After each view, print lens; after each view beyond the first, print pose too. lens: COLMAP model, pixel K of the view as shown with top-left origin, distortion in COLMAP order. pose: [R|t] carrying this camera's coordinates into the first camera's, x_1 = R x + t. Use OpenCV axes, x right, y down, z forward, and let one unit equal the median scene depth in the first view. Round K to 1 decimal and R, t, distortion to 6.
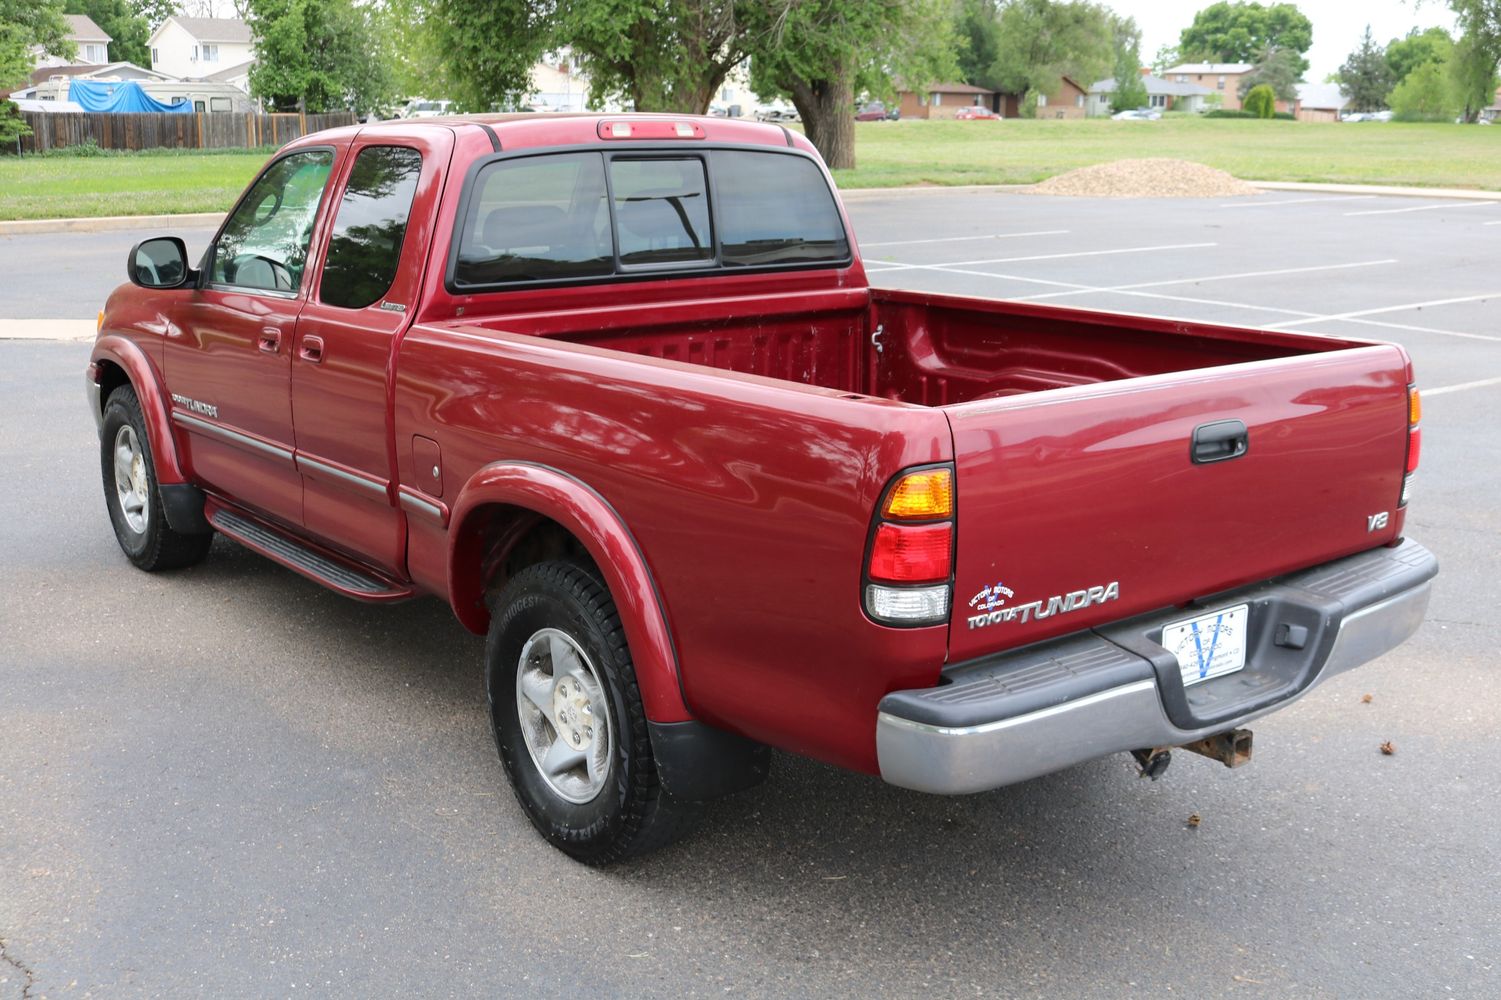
lens RADIAL K [[1528.9, 0, 755.3], [0, 1528.9, 502.4], [0, 0, 1]] dist [-0.053974, 0.000000]
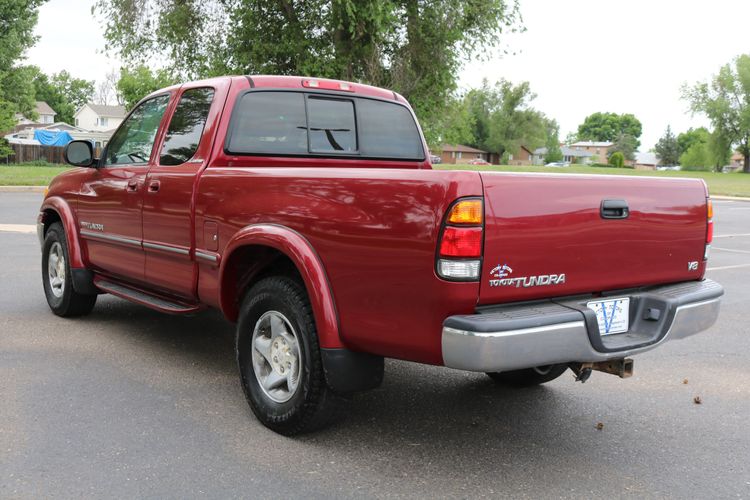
lens RADIAL K [[763.9, 0, 378.2], [0, 763.9, 262.3], [0, 0, 1]] dist [-0.053974, 0.000000]
pose [[0.999593, 0.025259, 0.013276, -0.012321], [-0.023569, 0.993099, -0.114888, 0.131265], [-0.016086, 0.114529, 0.993290, 0.026045]]
